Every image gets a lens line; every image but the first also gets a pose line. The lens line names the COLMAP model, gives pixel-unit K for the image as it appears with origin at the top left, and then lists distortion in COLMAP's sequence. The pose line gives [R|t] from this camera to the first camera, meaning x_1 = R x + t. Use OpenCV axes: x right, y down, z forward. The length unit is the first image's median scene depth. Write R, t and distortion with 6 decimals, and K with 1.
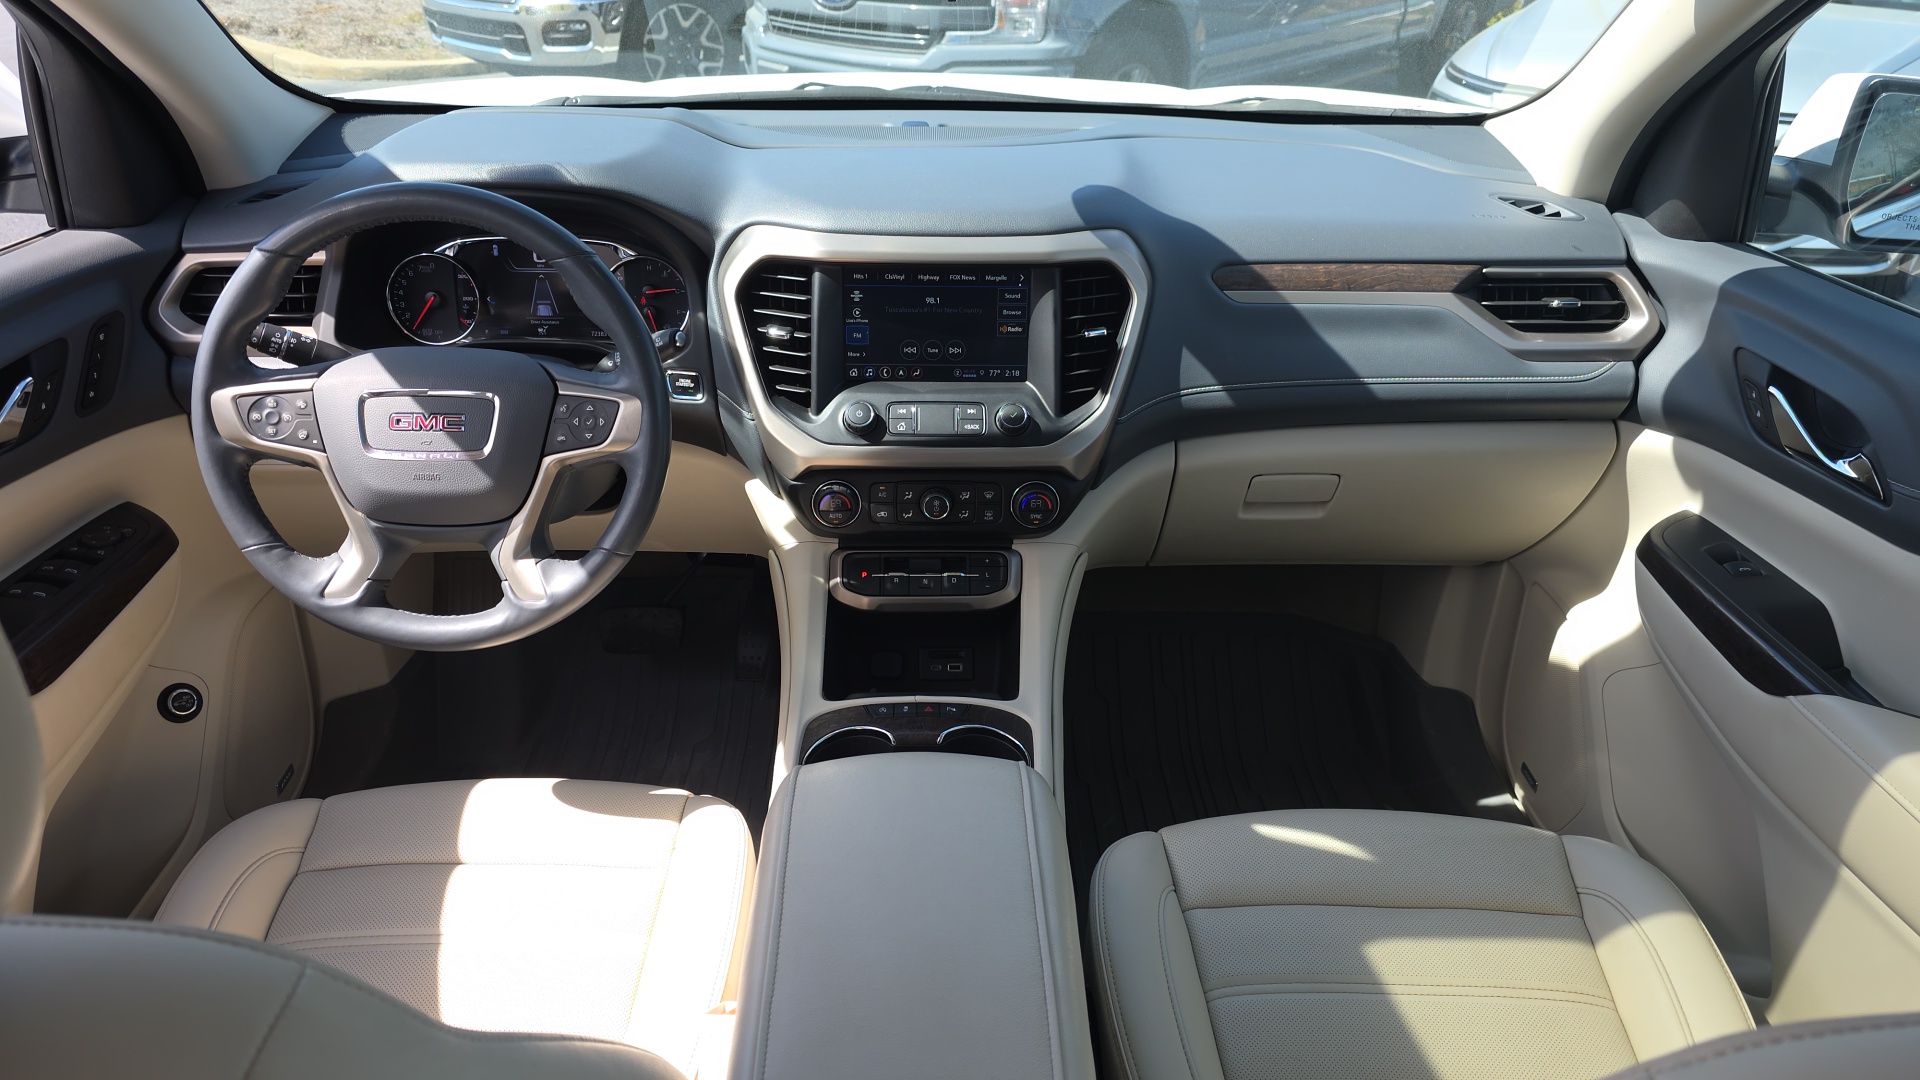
lens RADIAL K [[1274.0, 0, 956.5], [0, 1274.0, 563.1], [0, 0, 1]] dist [0.073959, -0.081842]
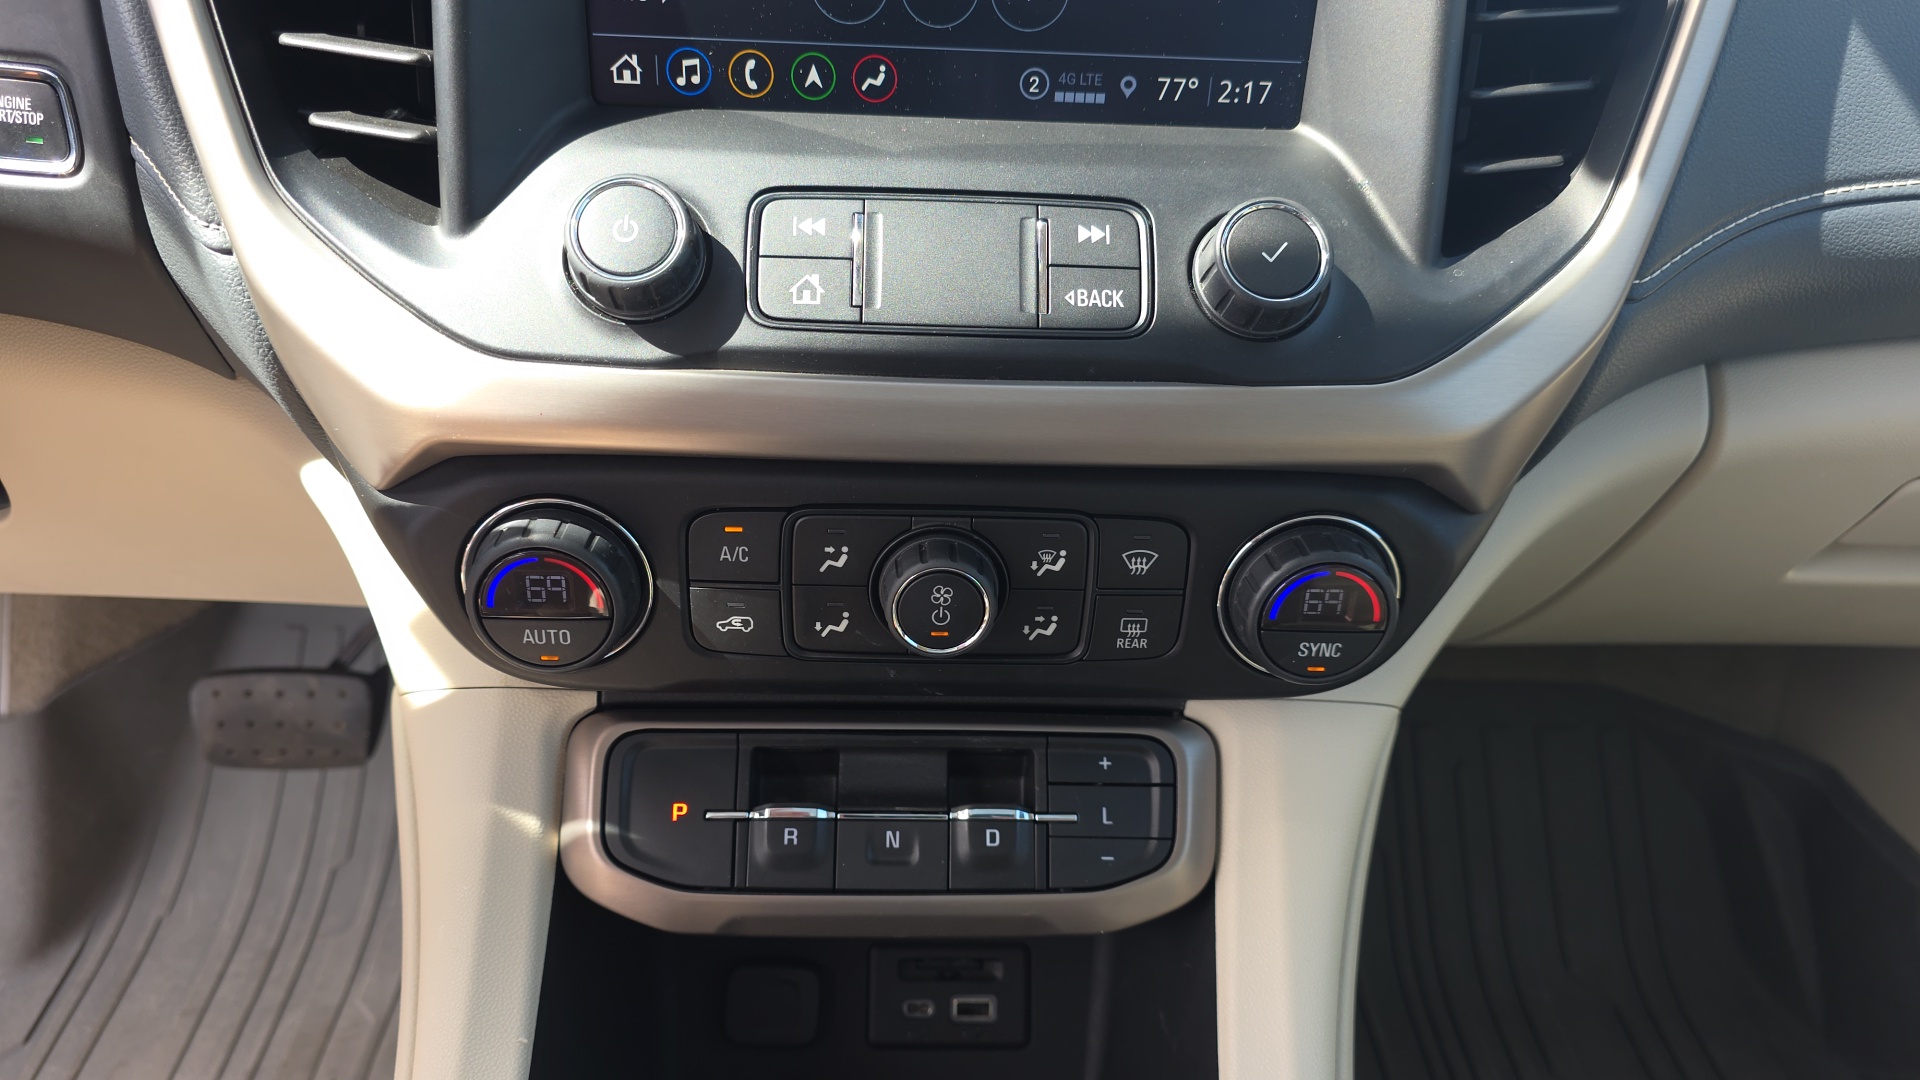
lens RADIAL K [[1302.3, 0, 950.8], [0, 1302.3, 551.2], [0, 0, 1]] dist [0.051856, -0.067741]
pose [[0.999556, 0.020829, 0.021289, -0.019617], [-0.022485, 0.996480, 0.080759, -0.076973], [-0.019532, -0.081201, 0.996506, 0.734590]]
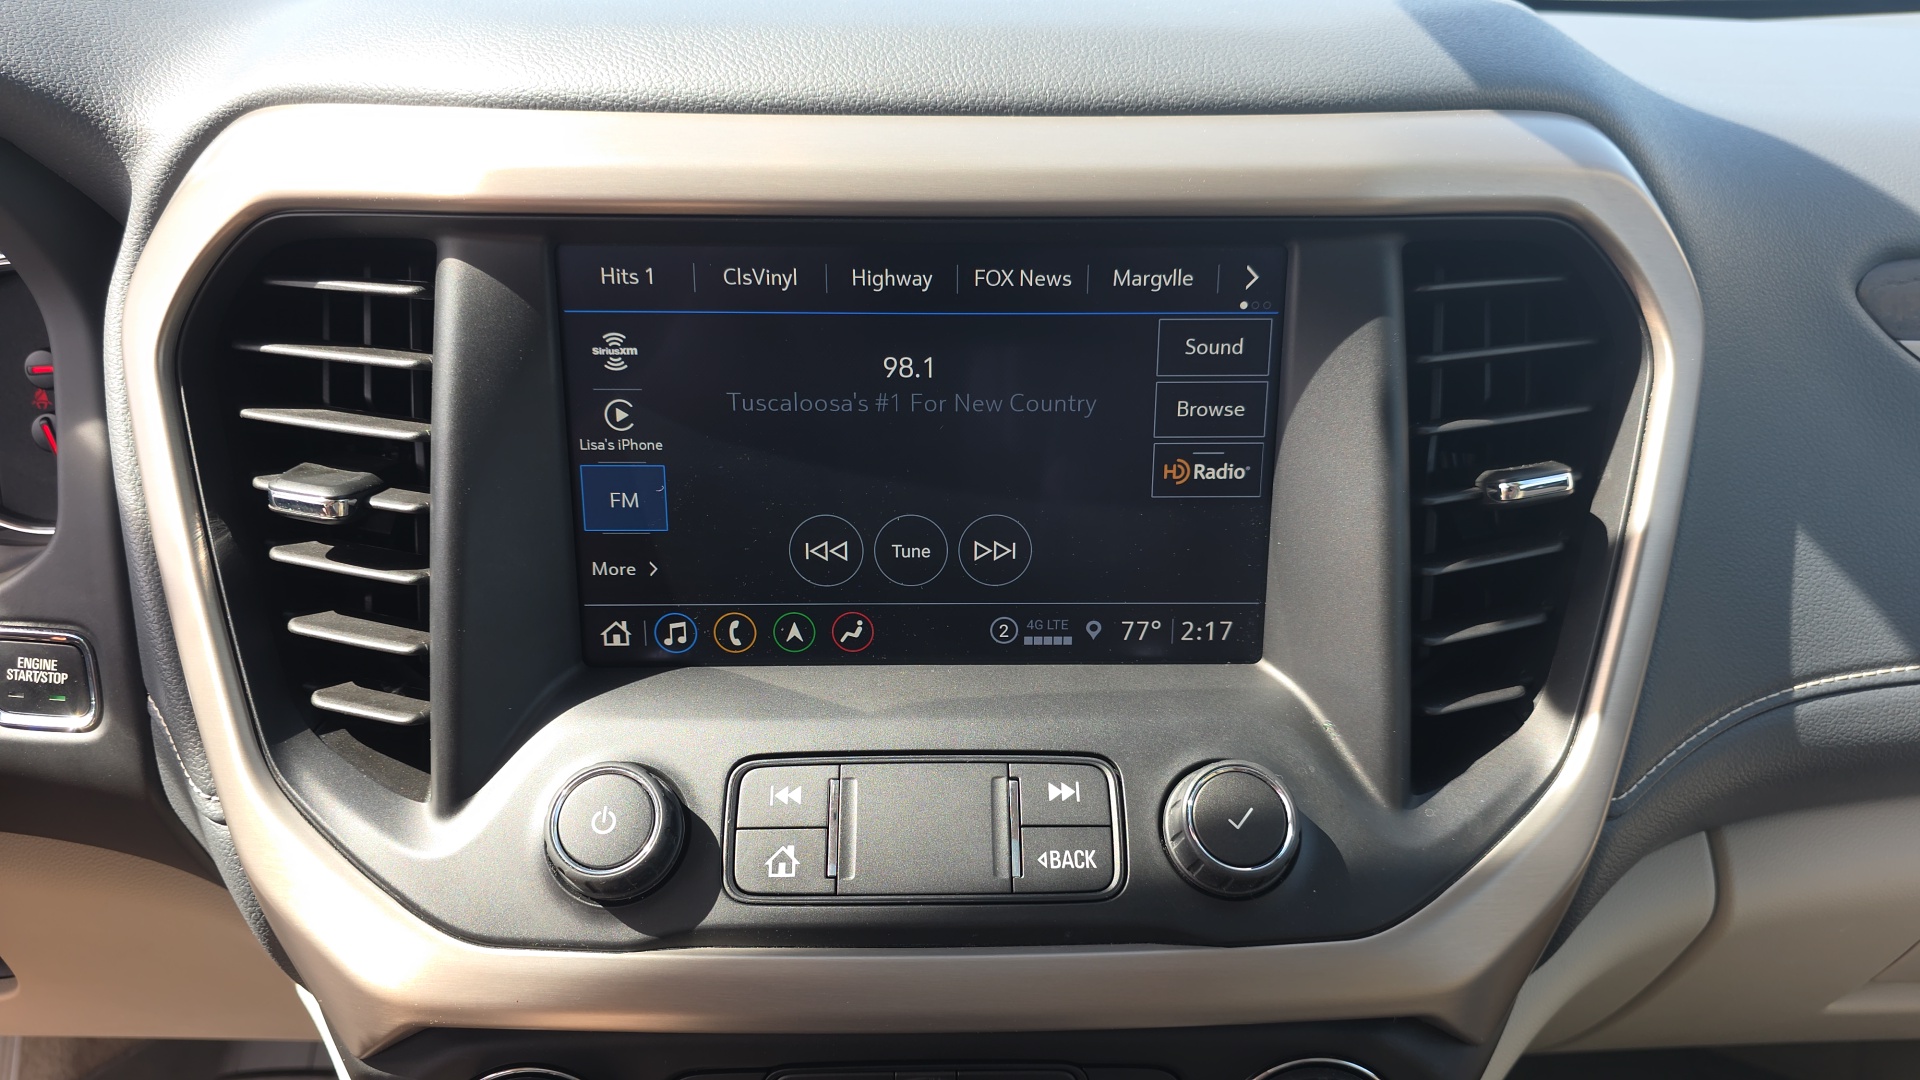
lens RADIAL K [[1302.3, 0, 950.8], [0, 1302.3, 551.2], [0, 0, 1]] dist [0.051856, -0.067741]
pose [[0.999949, -0.007428, -0.006838, -0.008228], [0.006584, 0.993216, -0.116093, -0.135165], [0.007654, 0.116043, 0.993215, 0.729378]]
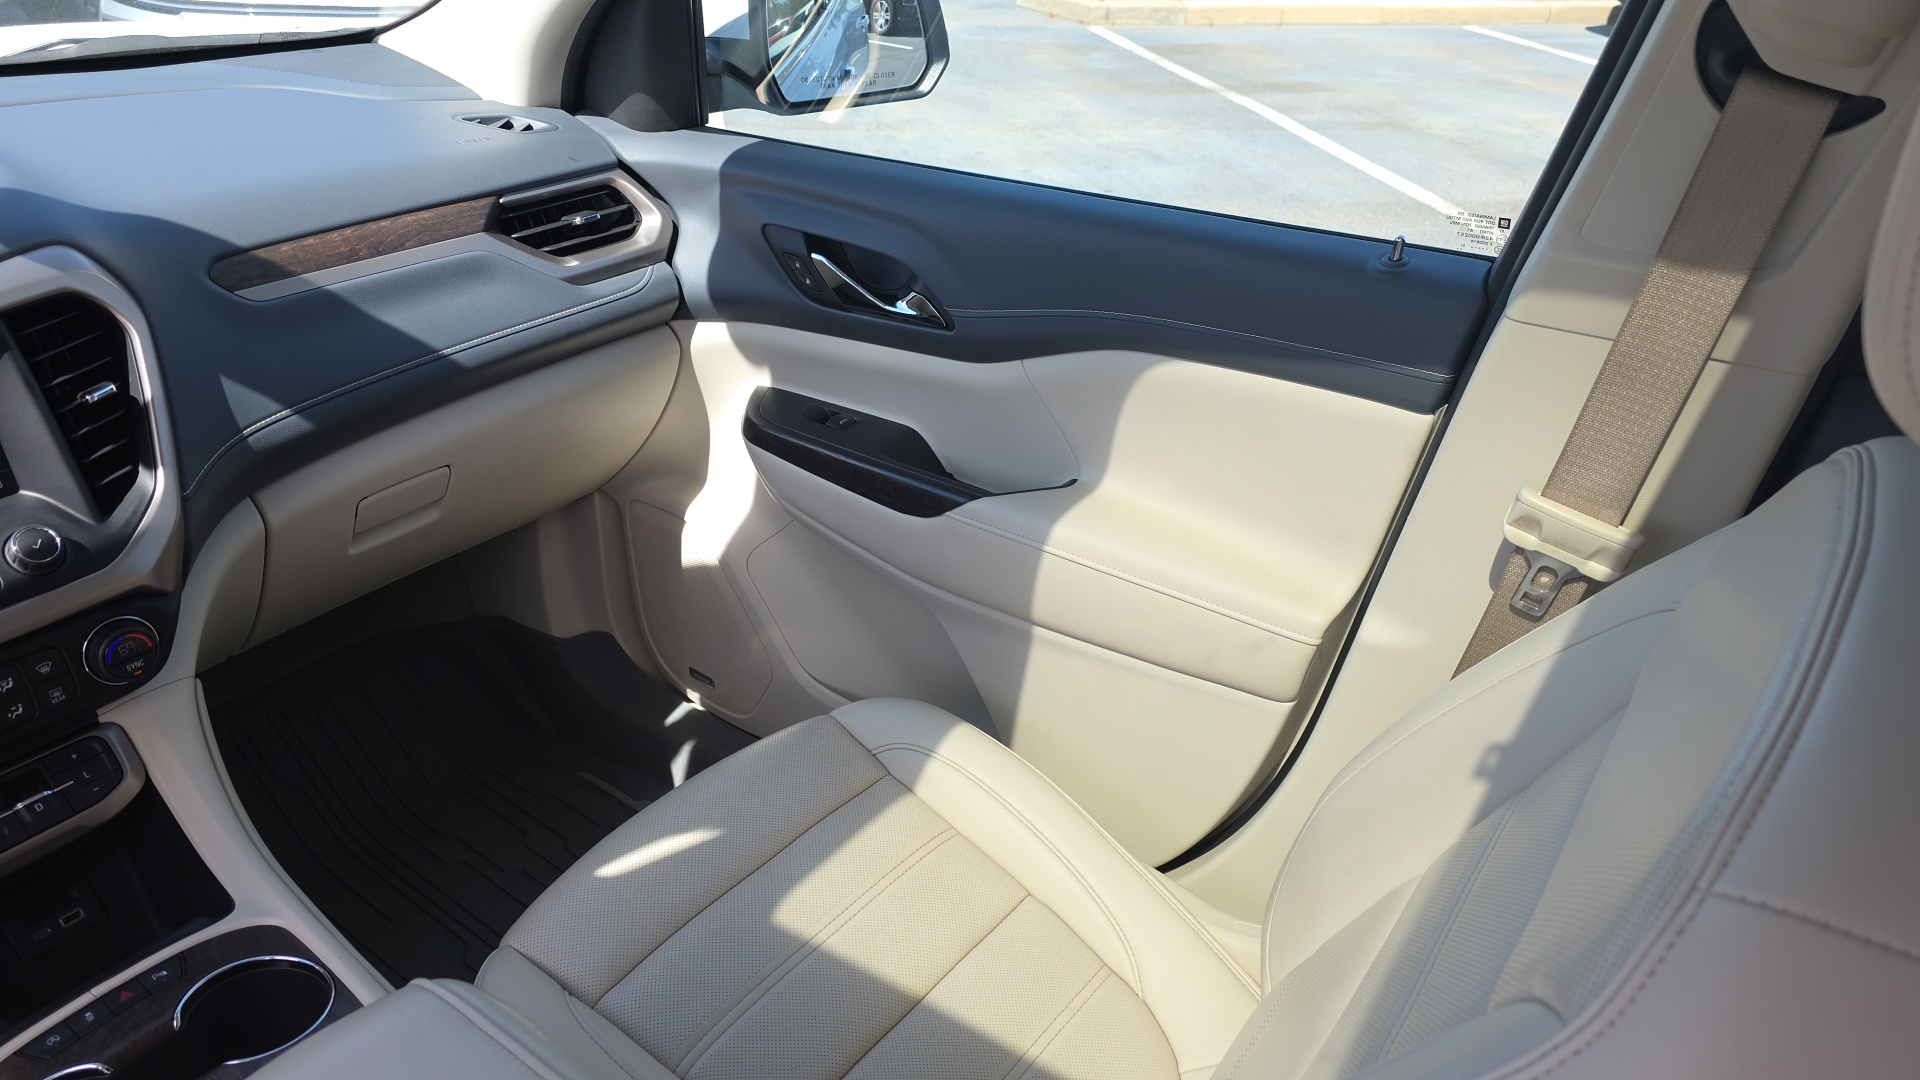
lens RADIAL K [[1294.8, 0, 918.8], [0, 1294.8, 563.4], [0, 0, 1]] dist [0.066389, -0.064427]
pose [[0.619935, -0.392877, 0.679212, -0.138167], [0.353391, 0.912657, 0.205358, -0.083824], [-0.700568, 0.112718, 0.704627, 0.187161]]
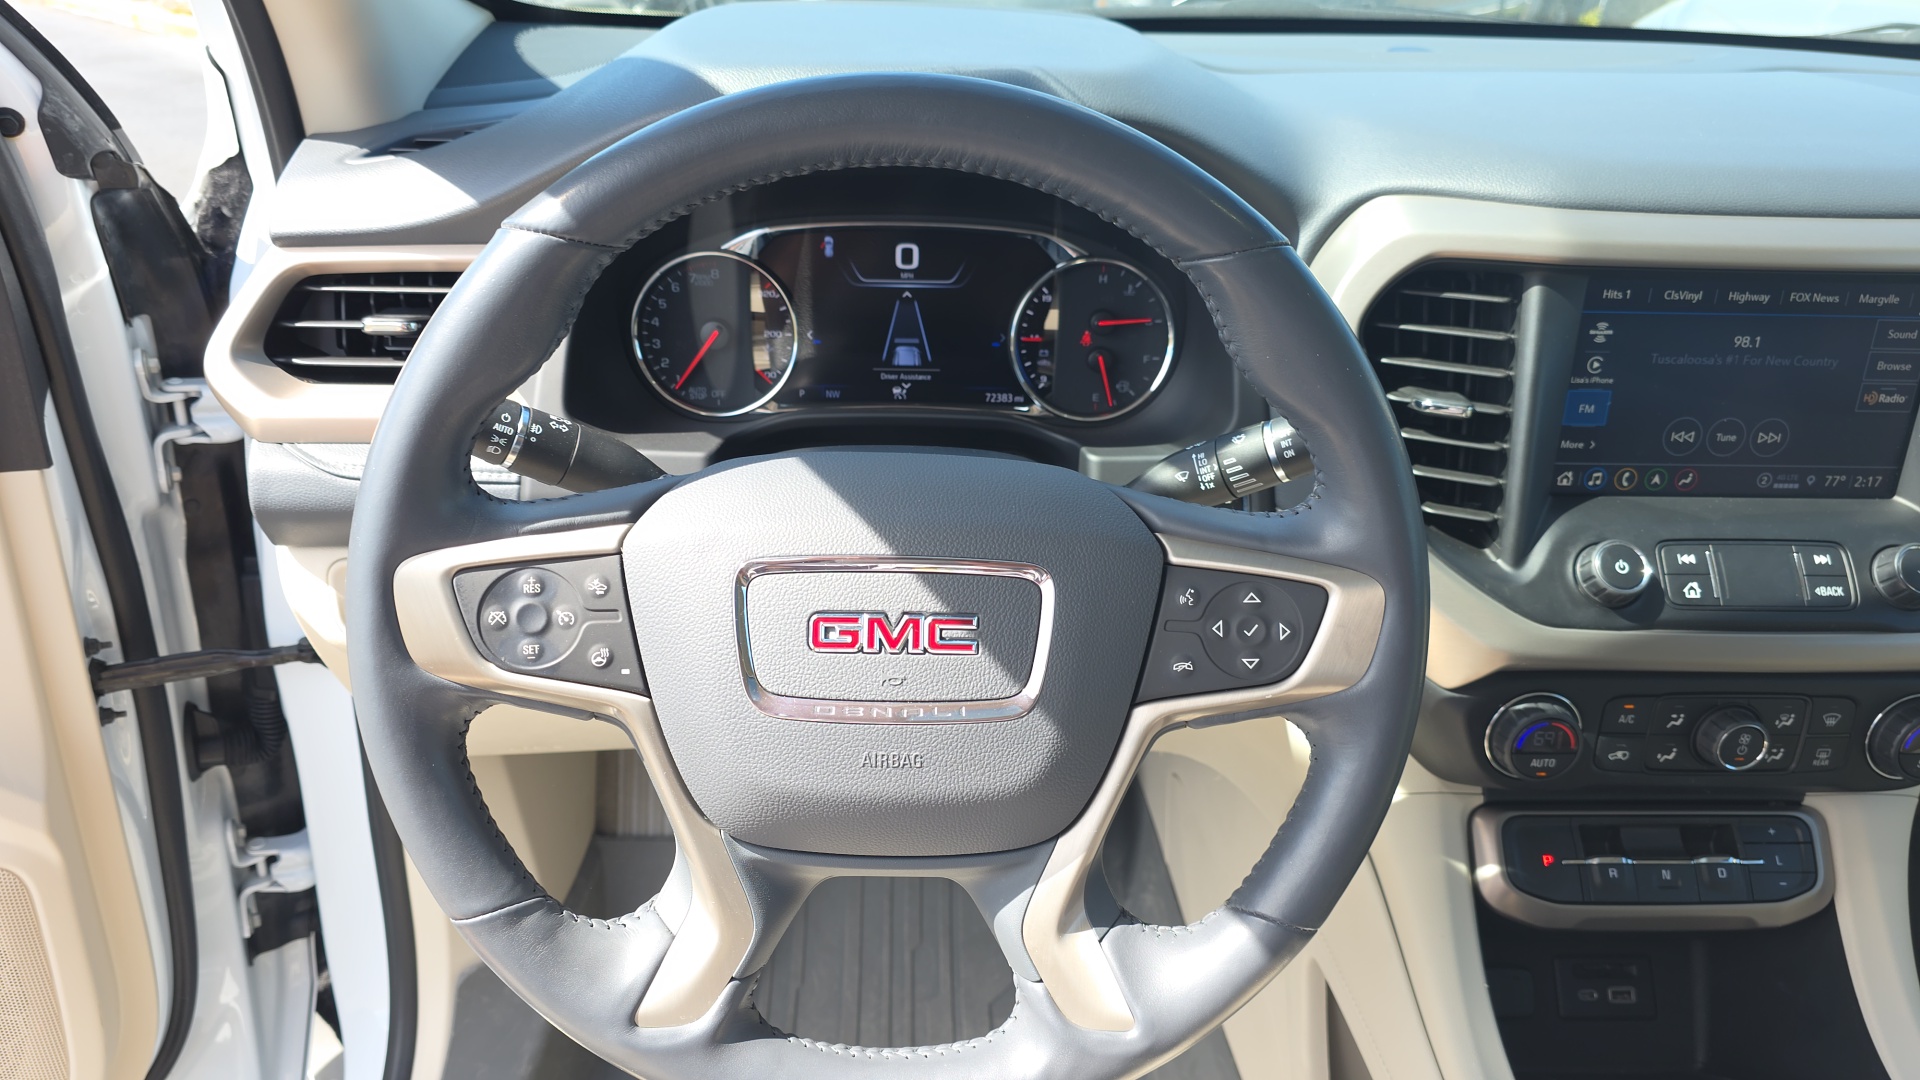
lens RADIAL K [[1299.4, 0, 939.5], [0, 1299.4, 558.2], [0, 0, 1]] dist [0.044637, -0.060390]
pose [[0.999974, 0.005944, 0.004151, -0.335937], [-0.005870, 0.999827, -0.017656, -0.107370], [-0.004256, 0.017631, 0.999835, 0.477471]]
